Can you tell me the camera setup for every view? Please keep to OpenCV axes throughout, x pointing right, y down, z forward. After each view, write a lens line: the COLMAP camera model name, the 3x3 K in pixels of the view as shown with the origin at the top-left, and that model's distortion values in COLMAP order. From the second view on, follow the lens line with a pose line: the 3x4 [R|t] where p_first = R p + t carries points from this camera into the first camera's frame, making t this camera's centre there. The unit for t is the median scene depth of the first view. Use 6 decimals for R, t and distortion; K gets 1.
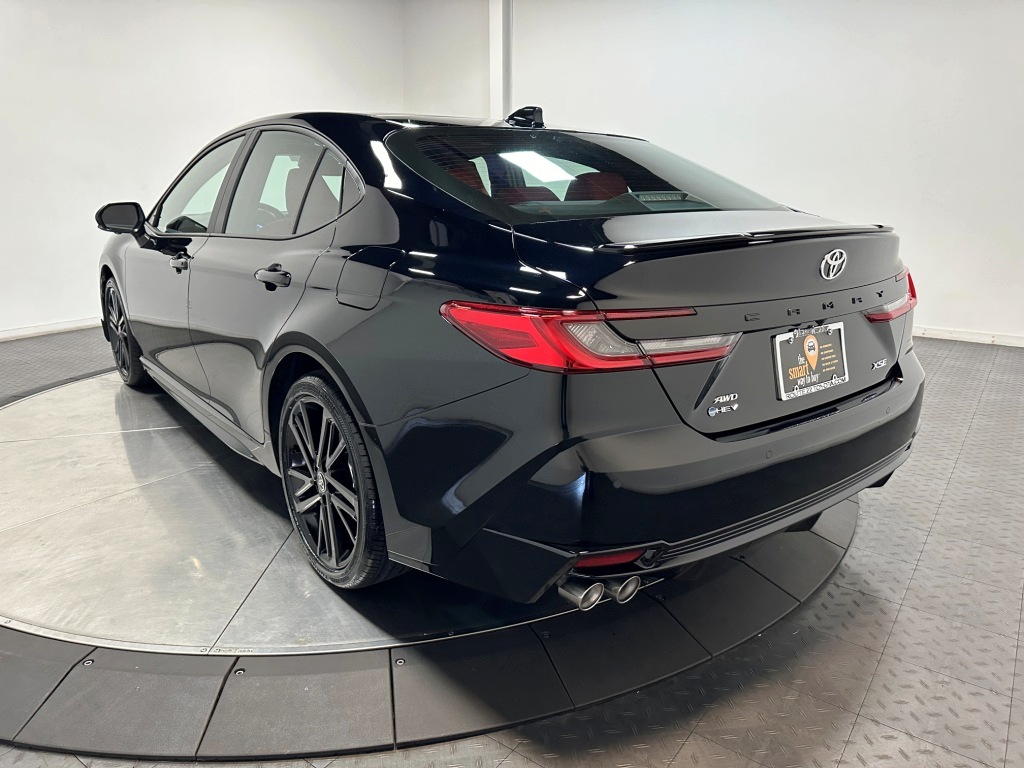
lens RADIAL K [[736.4, 0, 516.9], [0, 736.4, 382.1], [0, 0, 1]] dist [0.041002, -0.053821]
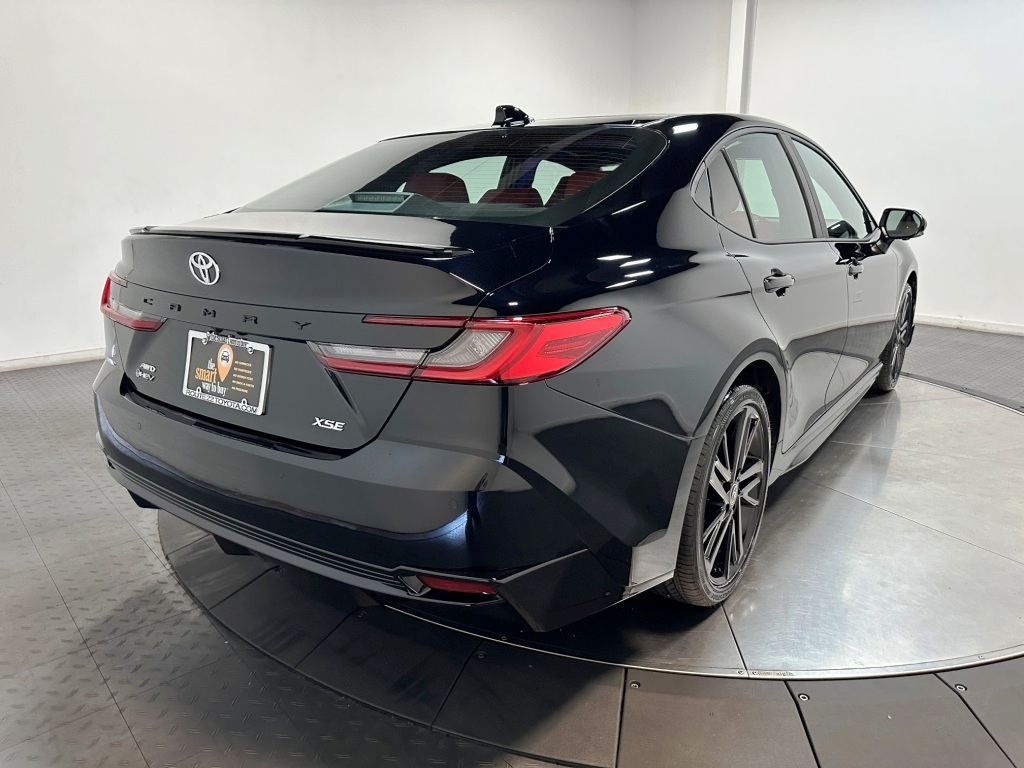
lens RADIAL K [[736.4, 0, 513.9], [0, 736.4, 391.0], [0, 0, 1]] dist [0.041002, -0.053821]
pose [[0.286726, 0.251506, -0.924410, 1.392685], [-0.249667, 0.951198, 0.181354, -0.270087], [0.924908, 0.178796, 0.335526, 1.046395]]
